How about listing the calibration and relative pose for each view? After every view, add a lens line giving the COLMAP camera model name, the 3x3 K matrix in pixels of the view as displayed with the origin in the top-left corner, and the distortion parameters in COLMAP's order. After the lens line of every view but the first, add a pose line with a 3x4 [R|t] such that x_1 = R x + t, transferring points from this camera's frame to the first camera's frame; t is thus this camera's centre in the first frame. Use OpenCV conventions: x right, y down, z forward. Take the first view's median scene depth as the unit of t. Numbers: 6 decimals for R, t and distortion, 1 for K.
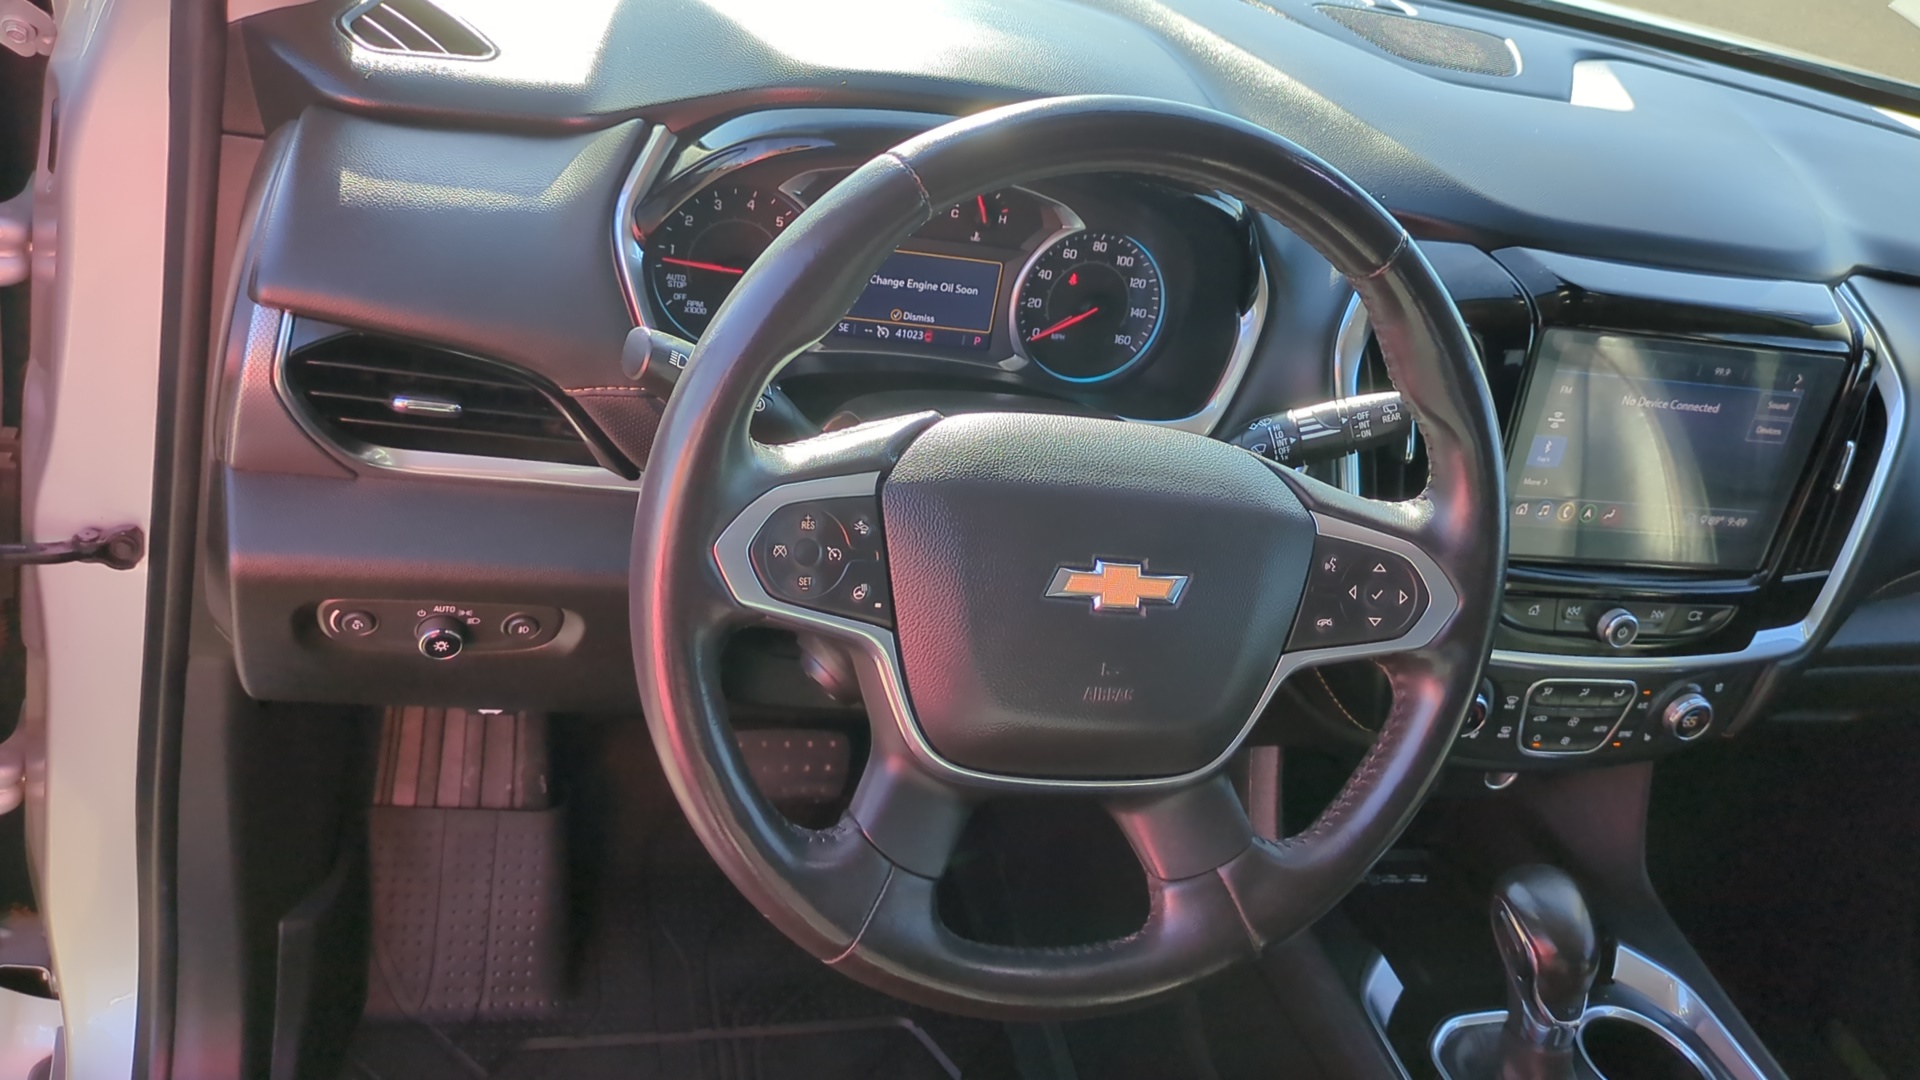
lens RADIAL K [[1643.7, 0, 960.0], [0, 1643.7, 540.0], [0, 0, 1]] dist [0.053857, -0.006518]
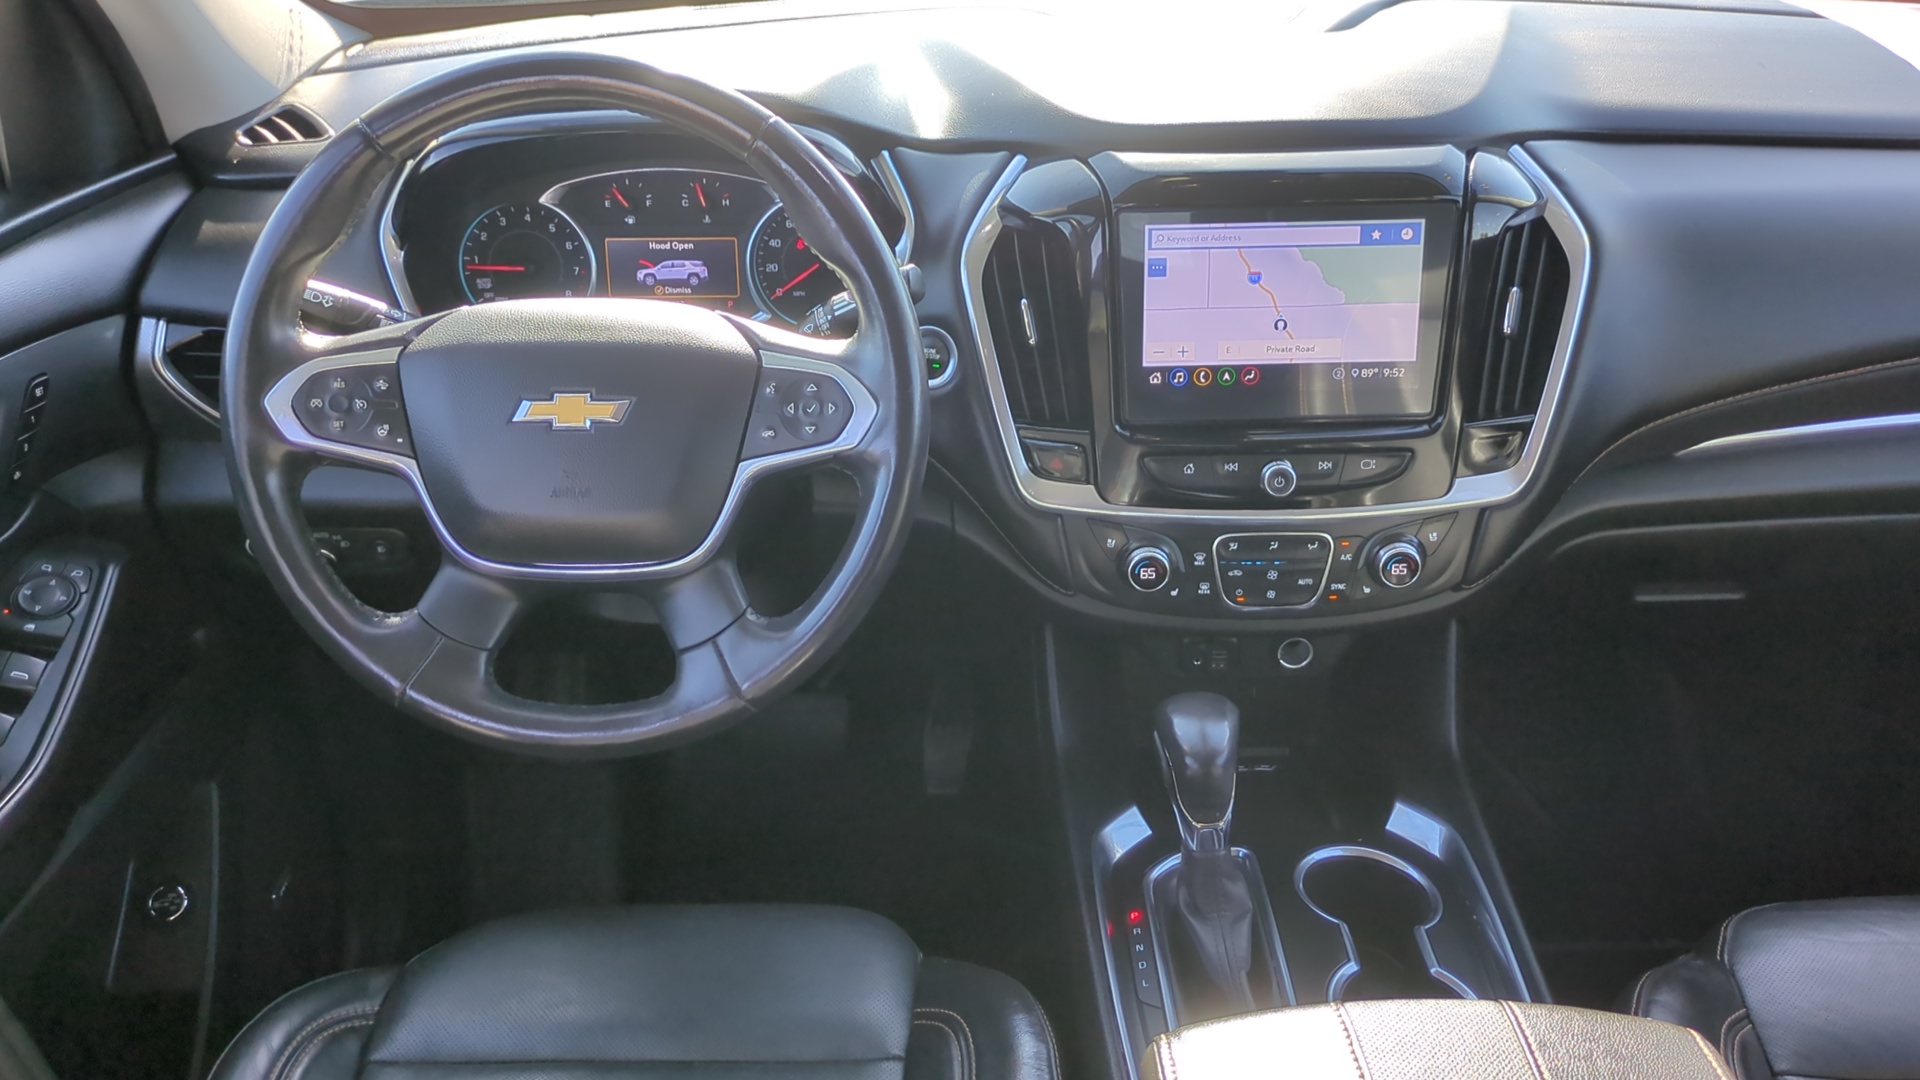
lens RADIAL K [[1593.8, 0, 927.8], [0, 1593.8, 543.4], [0, 0, 1]] dist [0.043420, -0.000704]
pose [[0.937926, -0.094754, -0.333641, 0.601290], [0.061495, 0.992149, -0.108897, 0.223309], [0.341340, 0.081620, 0.936390, -0.072195]]
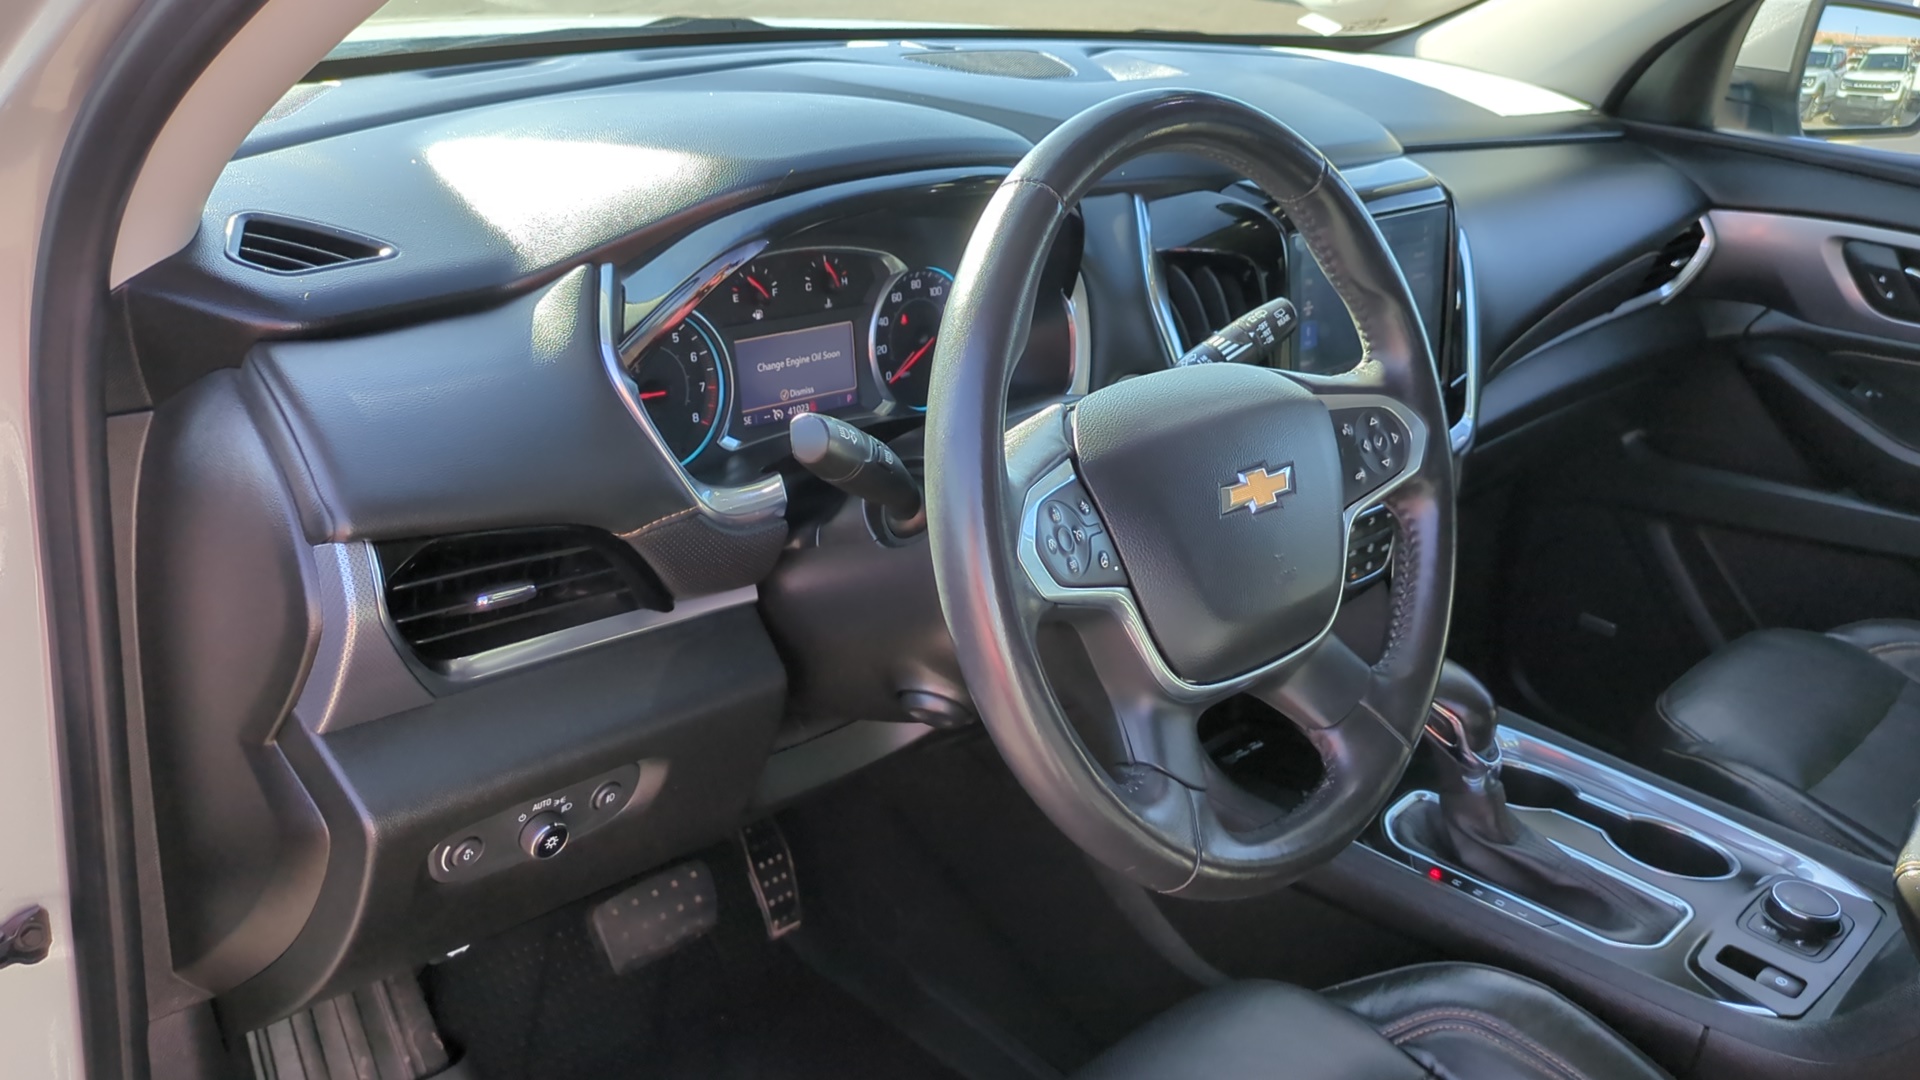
lens RADIAL K [[1643.7, 0, 960.0], [0, 1643.7, 540.0], [0, 0, 1]] dist [0.053857, -0.006518]
pose [[0.848898, -0.339656, 0.404976, -0.441105], [0.367491, 0.929977, 0.009656, -0.021263], [-0.379898, 0.140628, 0.914276, 0.008369]]
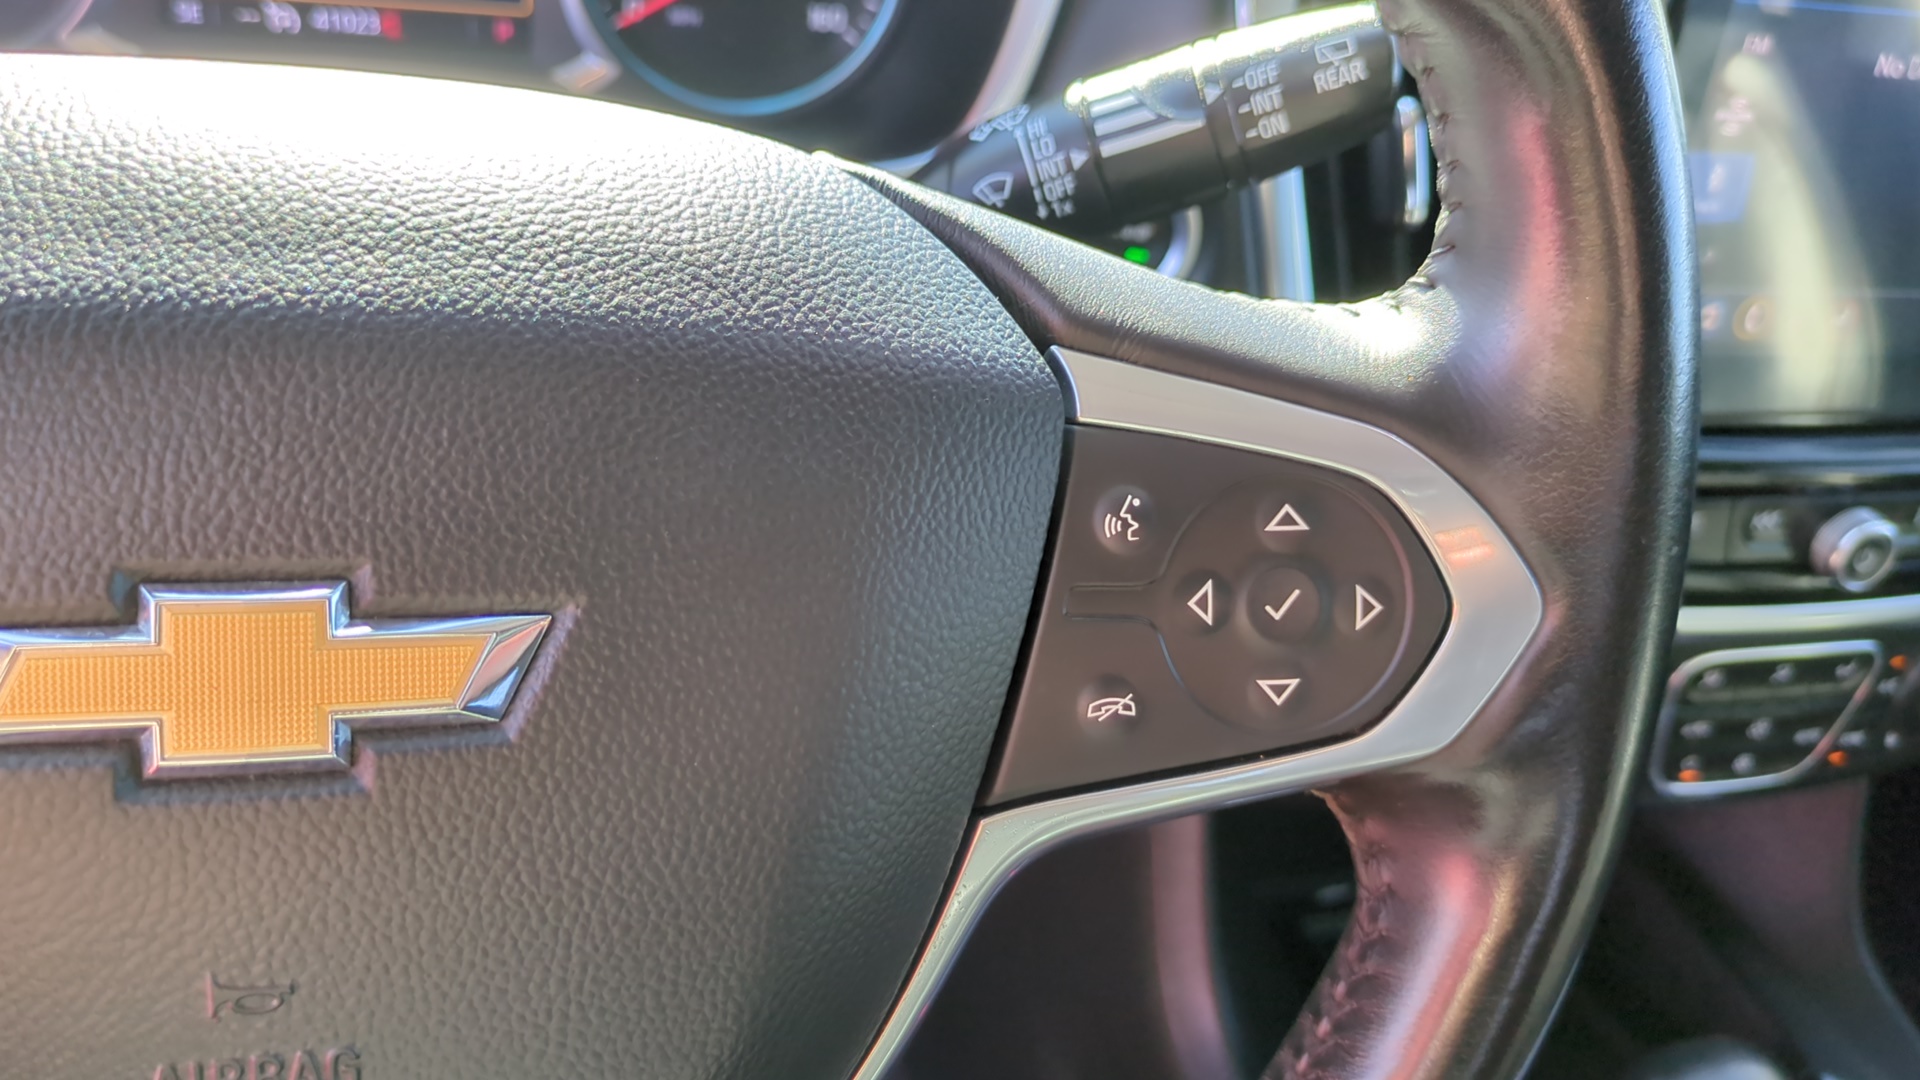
lens RADIAL K [[1643.7, 0, 960.0], [0, 1643.7, 540.0], [0, 0, 1]] dist [0.053857, -0.006518]
pose [[0.998101, -0.054696, -0.028320, 0.167113], [0.056906, 0.994818, 0.084250, -0.007047], [0.023565, -0.085702, 0.996042, 0.572296]]
